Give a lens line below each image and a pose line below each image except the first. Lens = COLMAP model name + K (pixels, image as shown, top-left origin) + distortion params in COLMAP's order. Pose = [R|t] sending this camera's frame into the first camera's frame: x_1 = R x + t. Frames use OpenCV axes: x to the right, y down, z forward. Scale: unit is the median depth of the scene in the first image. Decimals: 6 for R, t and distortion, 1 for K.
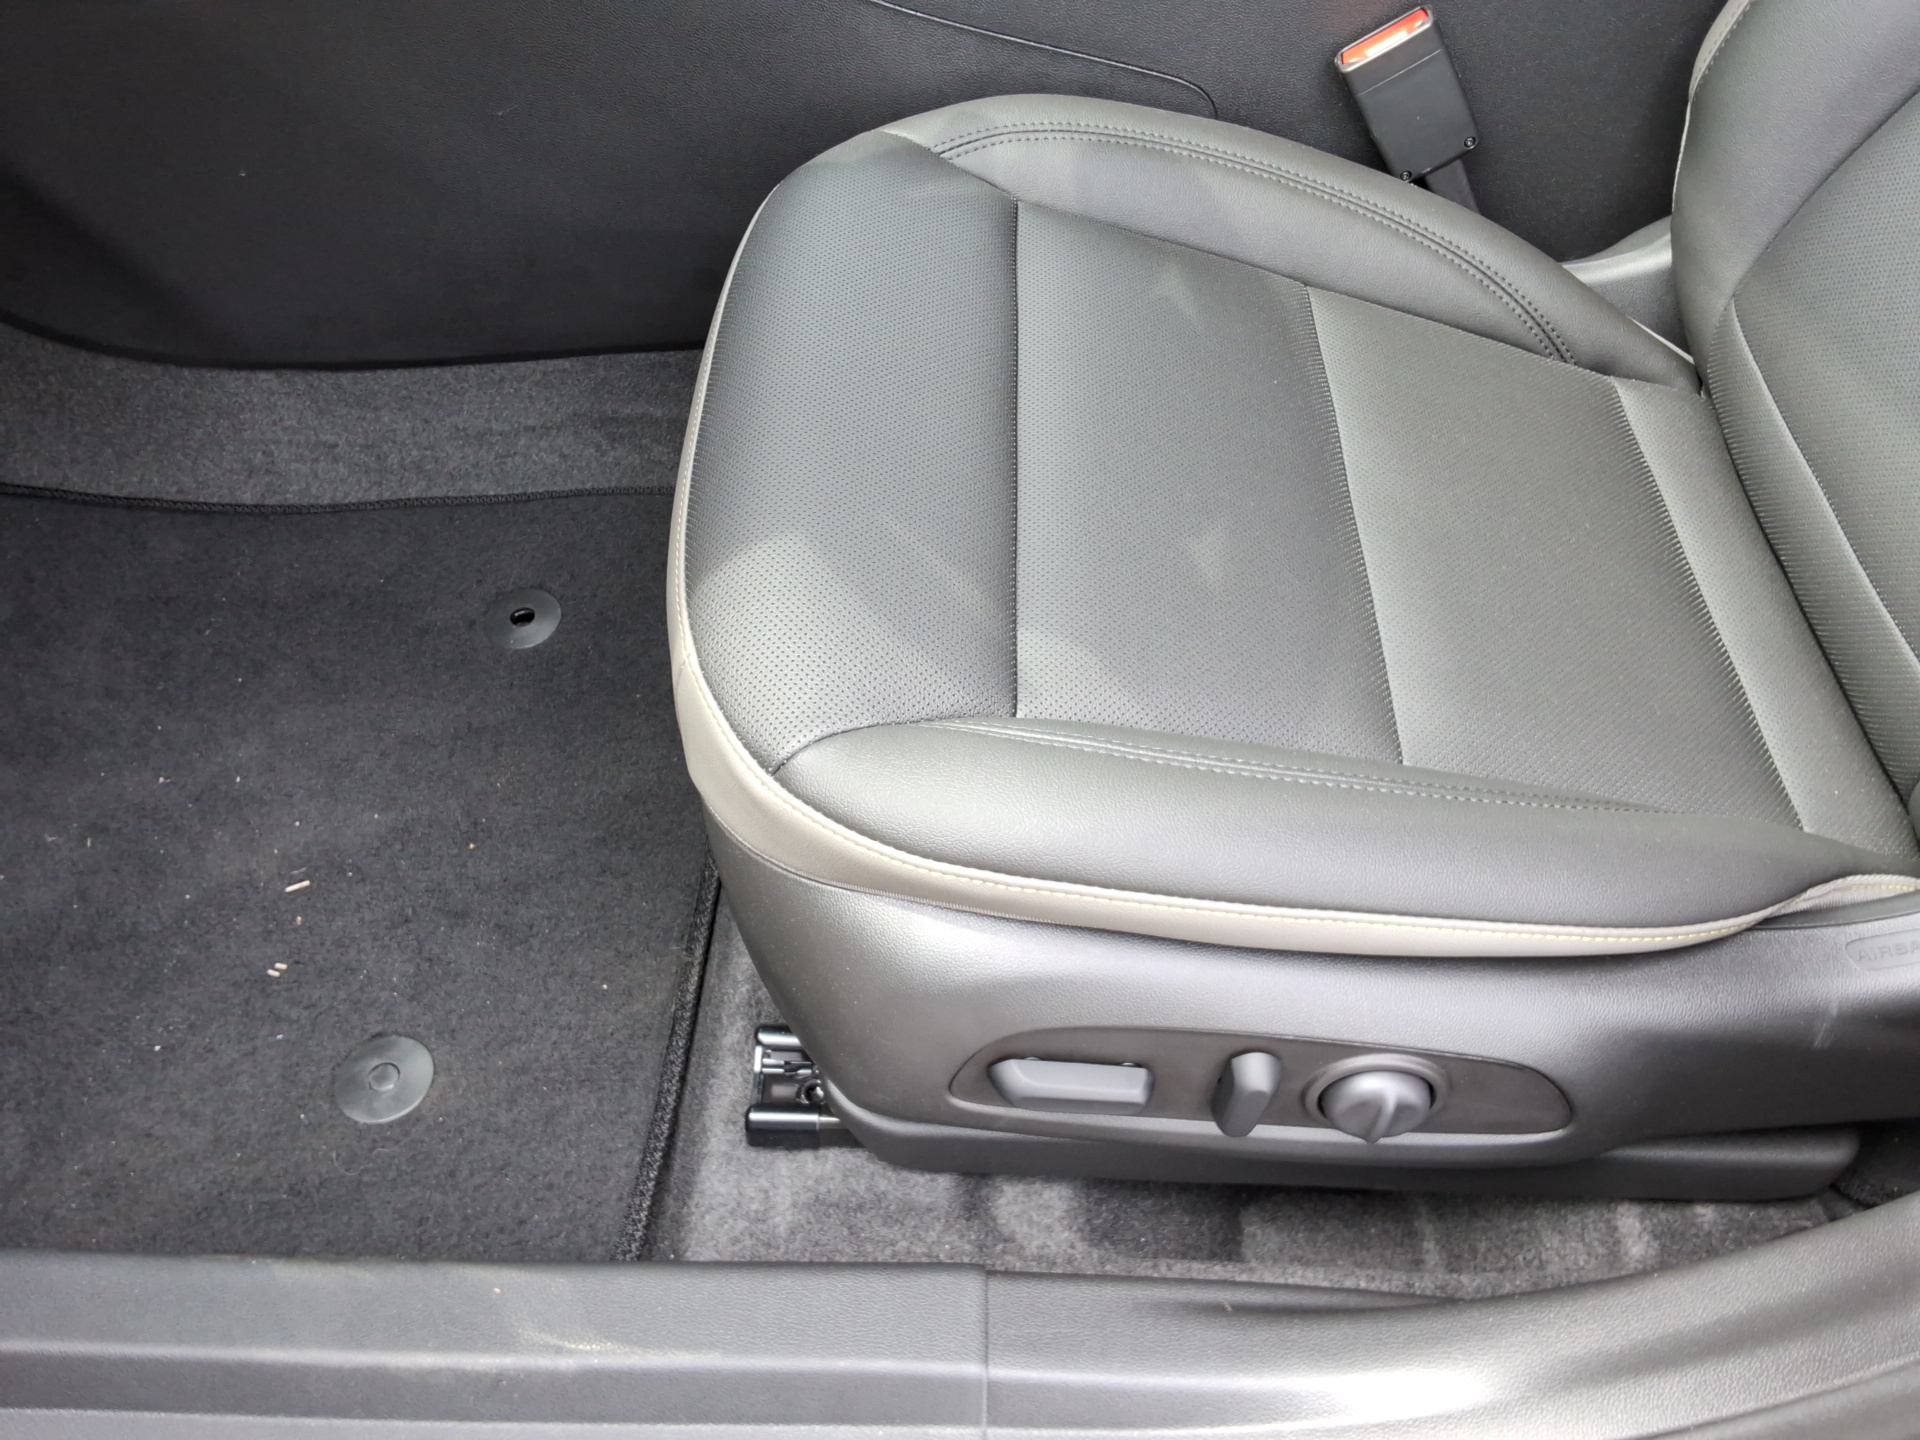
lens RADIAL K [[1580.9, 0, 989.6], [0, 1580.9, 697.5], [0, 0, 1]] dist [0.105564, -0.150988]
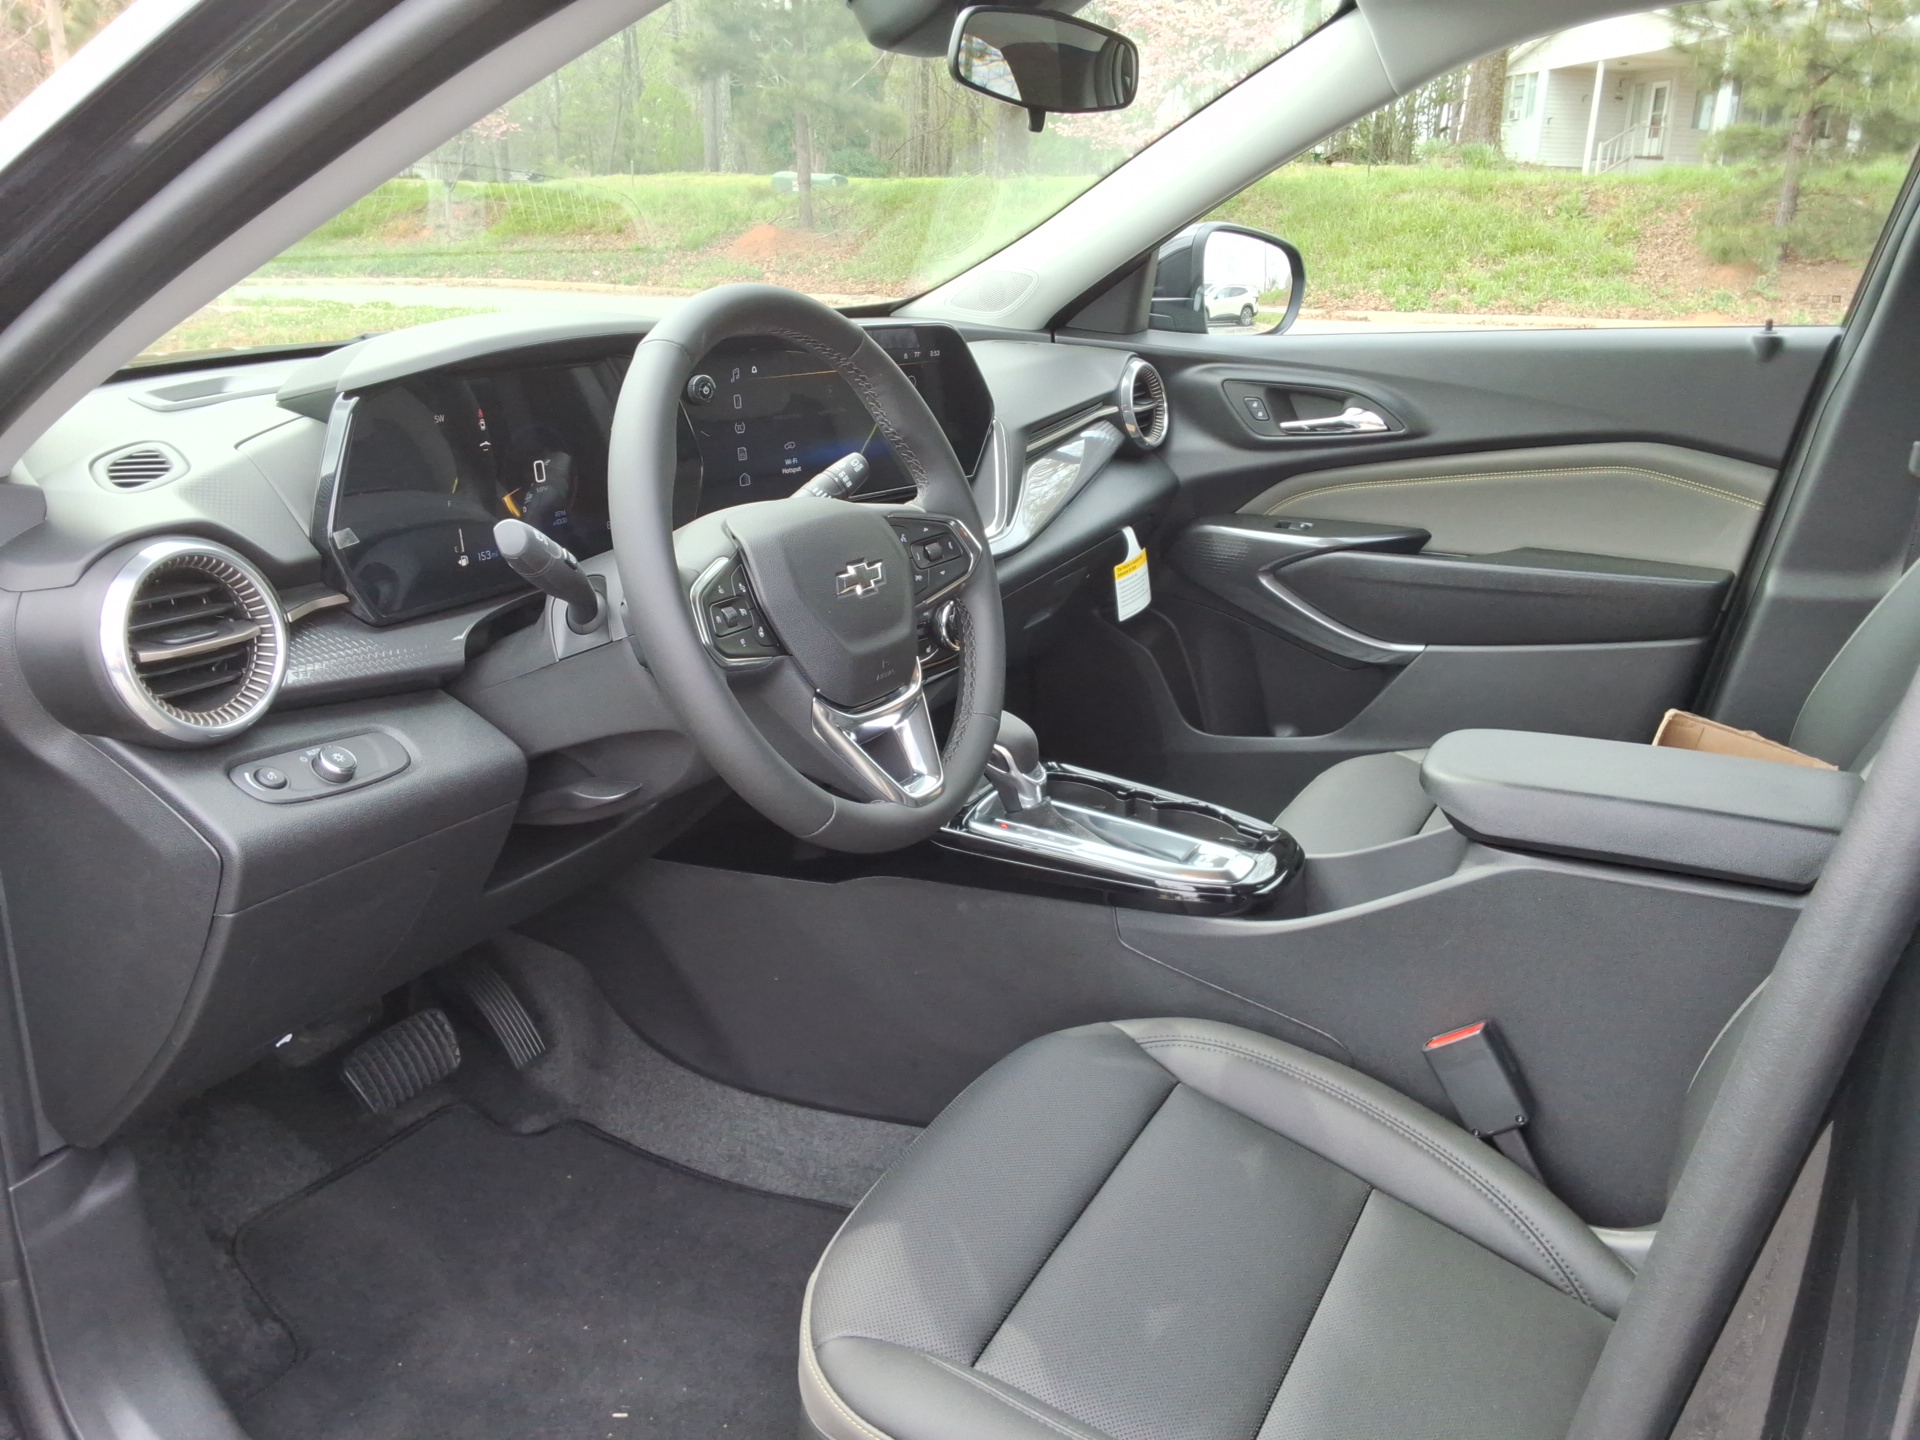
lens RADIAL K [[1541.6, 0, 978.8], [0, 1541.6, 696.7], [0, 0, 1]] dist [0.122791, -0.211001]
pose [[0.894739, 0.102756, -0.434608, 0.430072], [-0.313413, 0.837748, -0.447159, 0.100131], [0.318144, 0.536302, 0.781770, -0.404952]]
